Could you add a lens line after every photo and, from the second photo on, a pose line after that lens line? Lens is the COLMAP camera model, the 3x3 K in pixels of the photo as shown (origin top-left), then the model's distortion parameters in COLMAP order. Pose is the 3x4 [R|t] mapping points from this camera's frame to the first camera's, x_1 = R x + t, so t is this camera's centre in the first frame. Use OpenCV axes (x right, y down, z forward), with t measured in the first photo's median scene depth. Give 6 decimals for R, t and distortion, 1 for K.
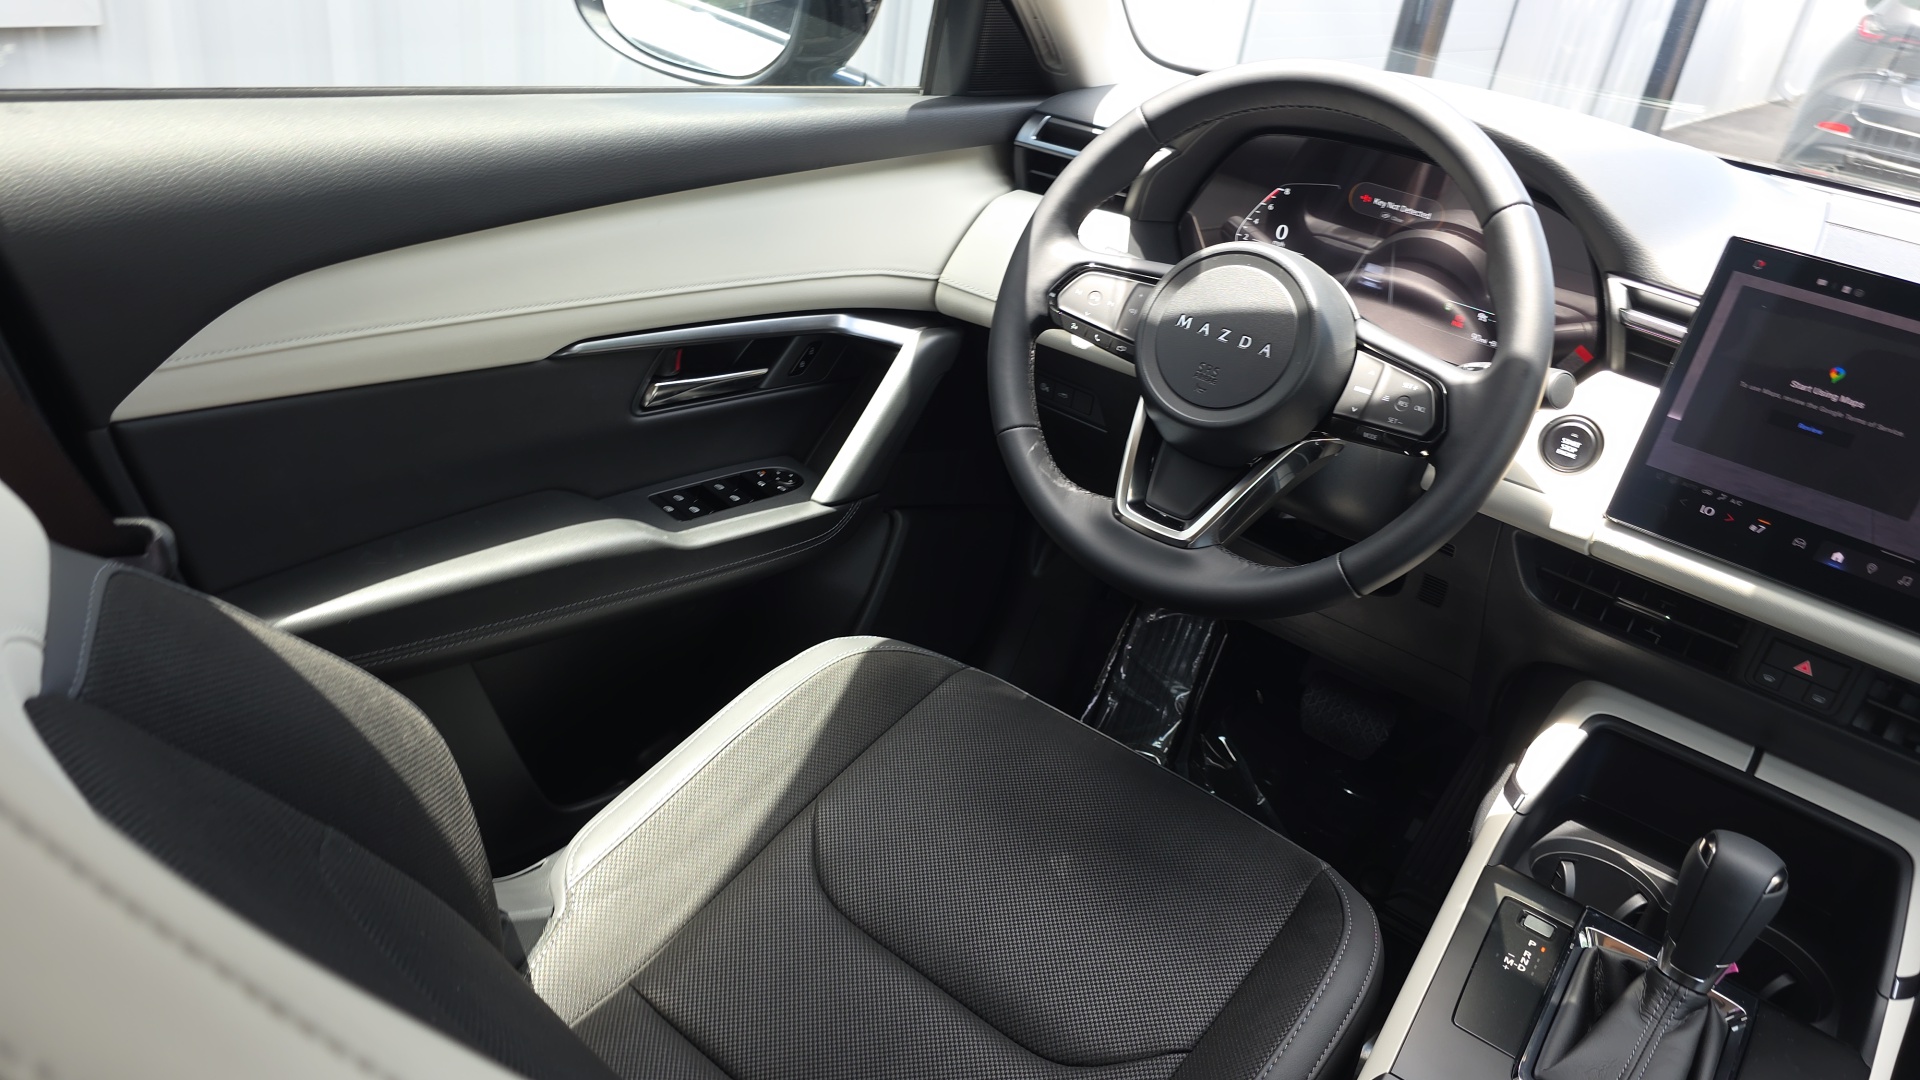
lens RADIAL K [[1311.1, 0, 969.4], [0, 1311.1, 529.5], [0, 0, 1]] dist [0.071731, -0.071602]
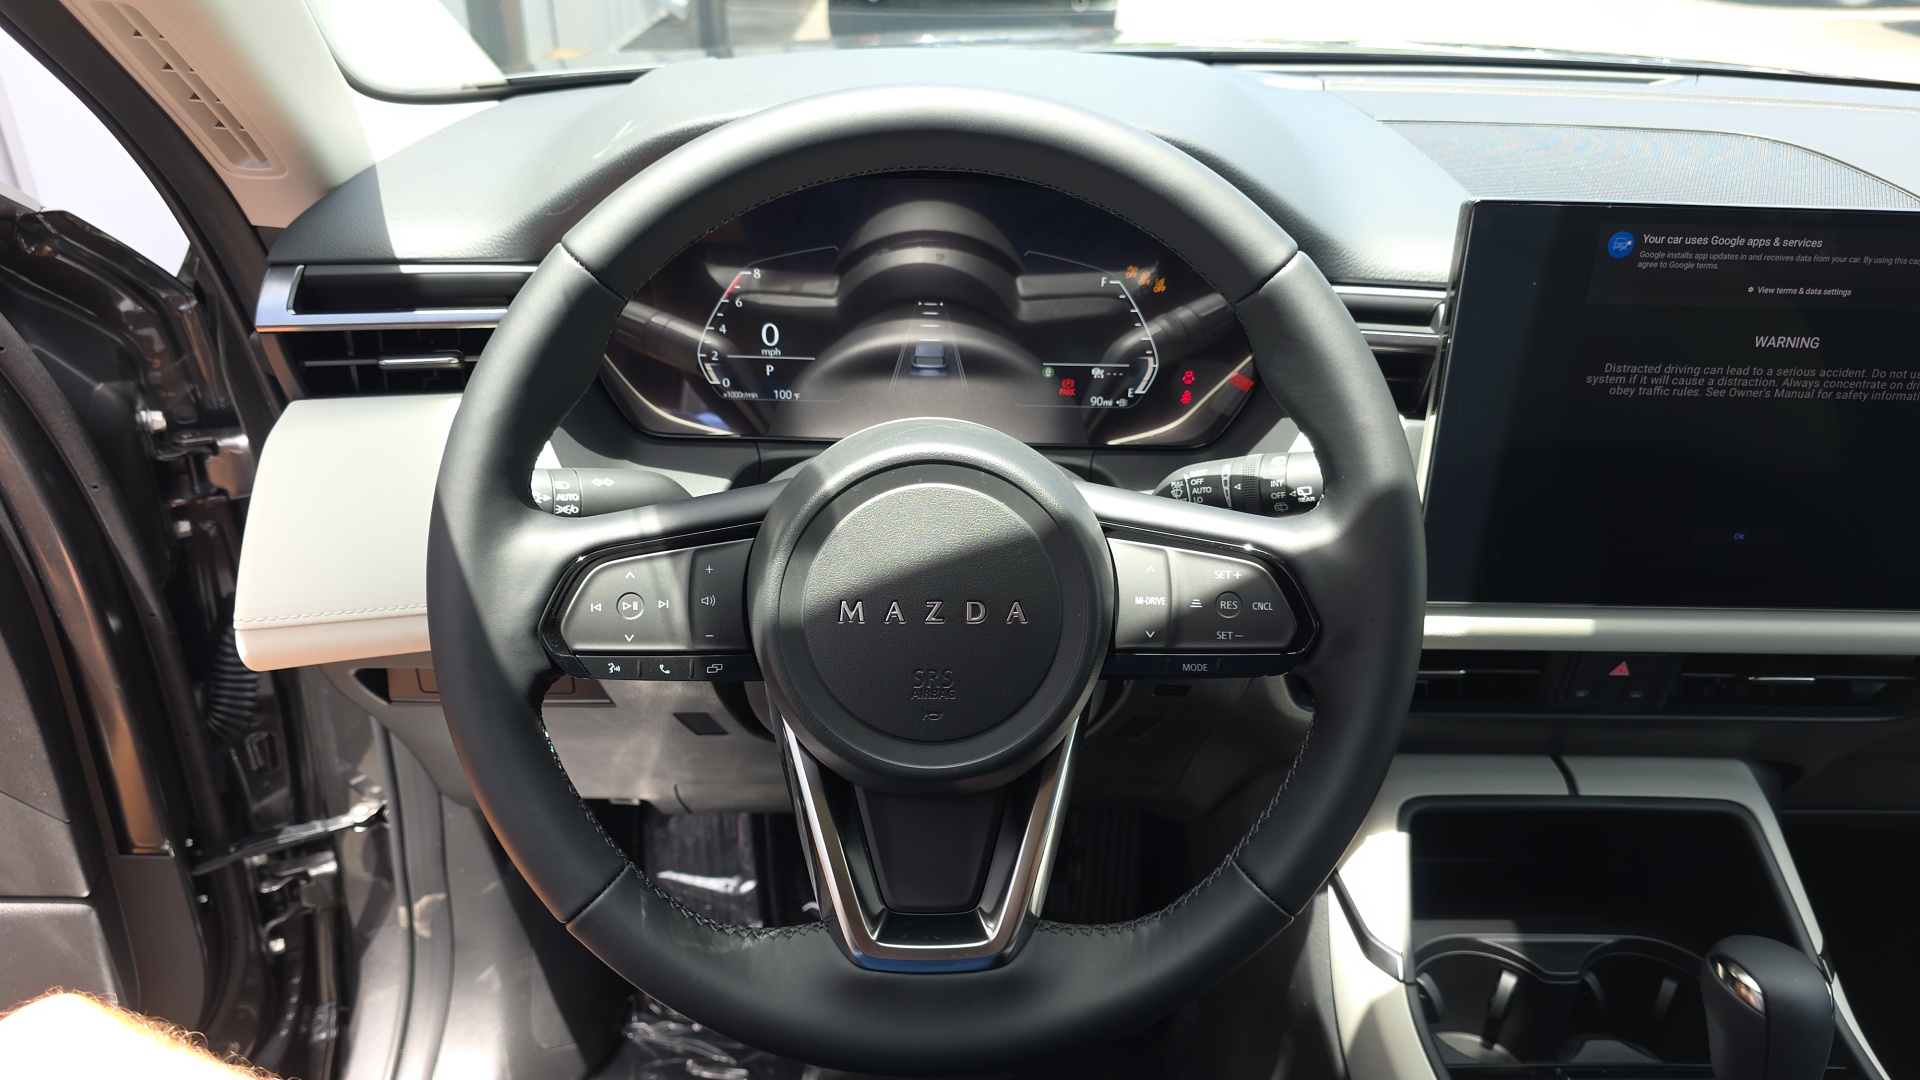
lens RADIAL K [[1309.6, 0, 956.4], [0, 1309.6, 560.7], [0, 0, 1]] dist [0.048971, -0.068386]
pose [[0.774131, -0.413644, 0.479187, -0.051227], [0.368311, 0.909976, 0.190500, -0.254174], [-0.514848, 0.029018, 0.856790, 0.492876]]
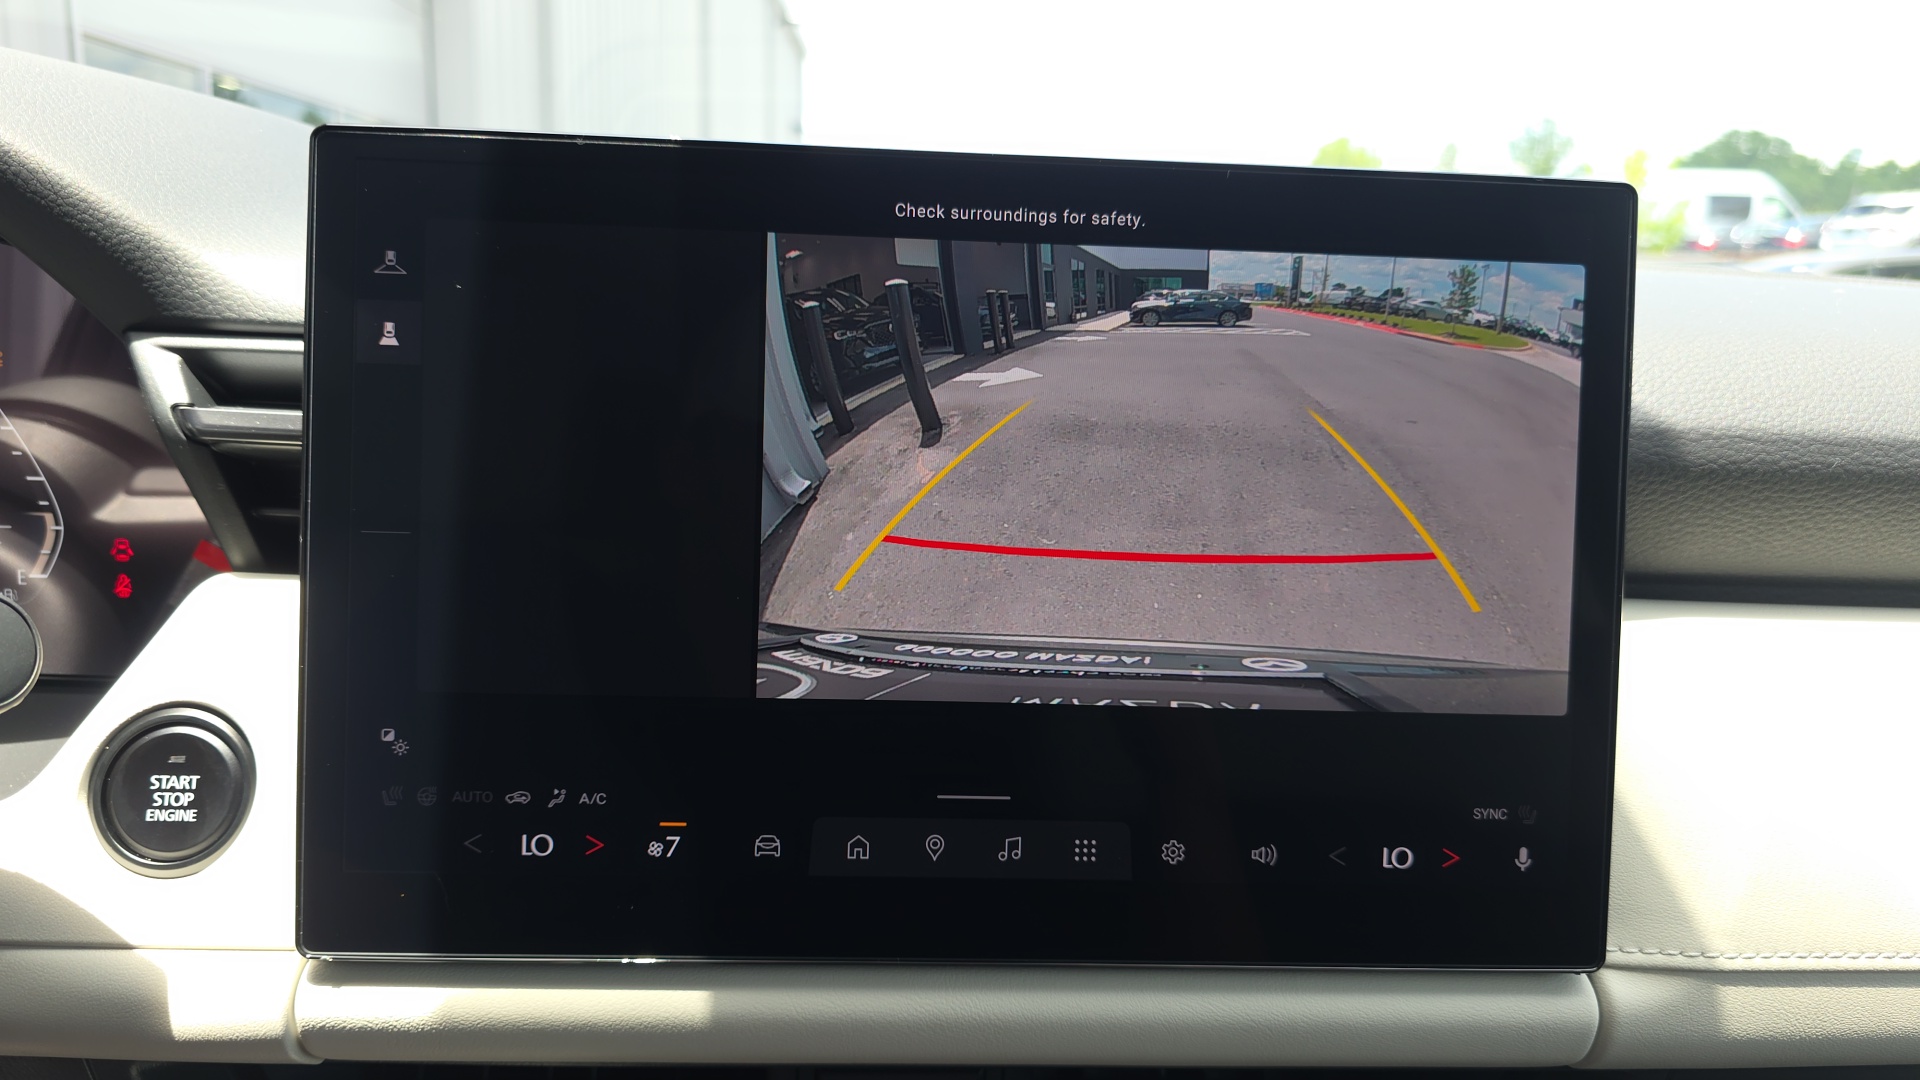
lens RADIAL K [[1287.3, 0, 952.7], [0, 1287.3, 542.6], [0, 0, 1]] dist [0.021882, -0.032115]
pose [[0.755023, -0.232495, 0.613096, 0.415114], [0.369243, 0.923434, -0.104540, -0.010947], [-0.541849, 0.305312, 0.783061, 0.596767]]
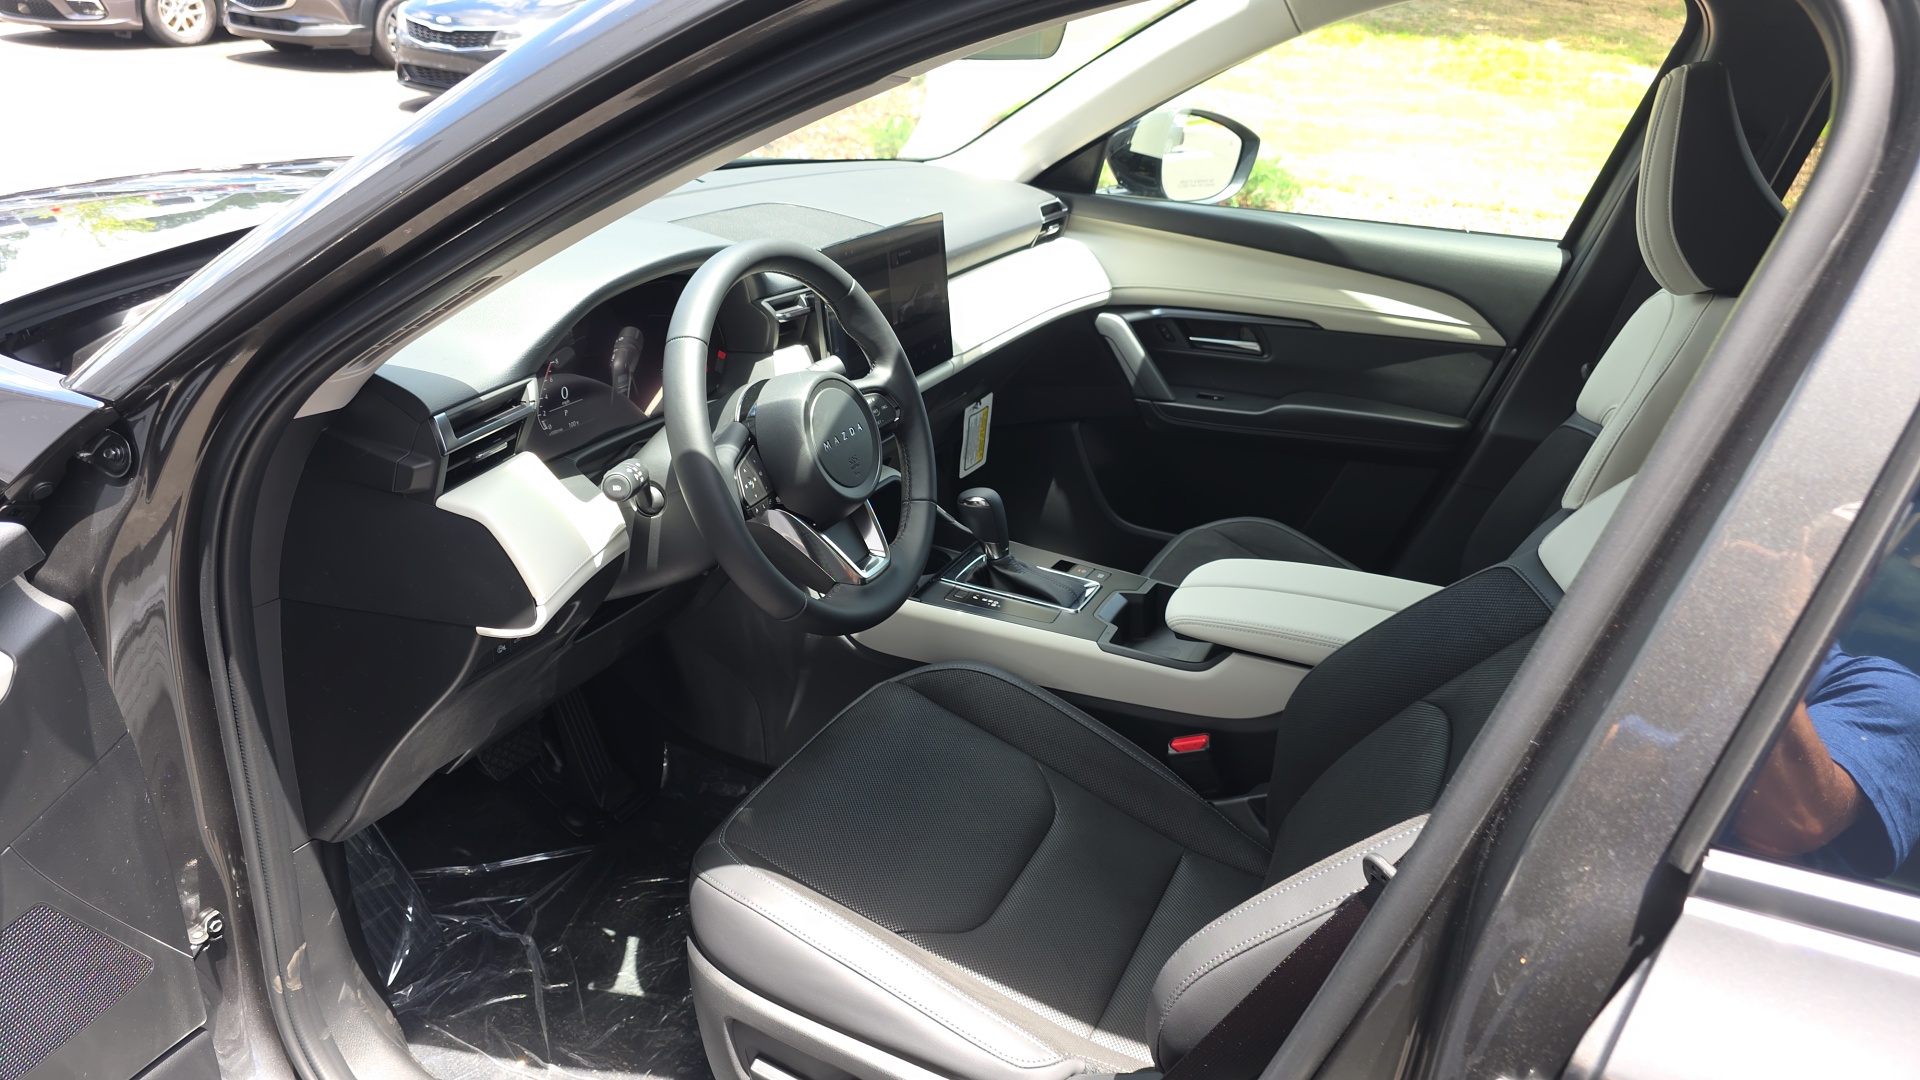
lens RADIAL K [[1287.3, 0, 952.7], [0, 1287.3, 542.6], [0, 0, 1]] dist [0.021882, -0.032115]
pose [[-0.195262, -0.550924, 0.811391, -0.972025], [0.365530, 0.726827, 0.581472, -0.788625], [-0.910088, 0.410127, 0.059458, 0.809223]]
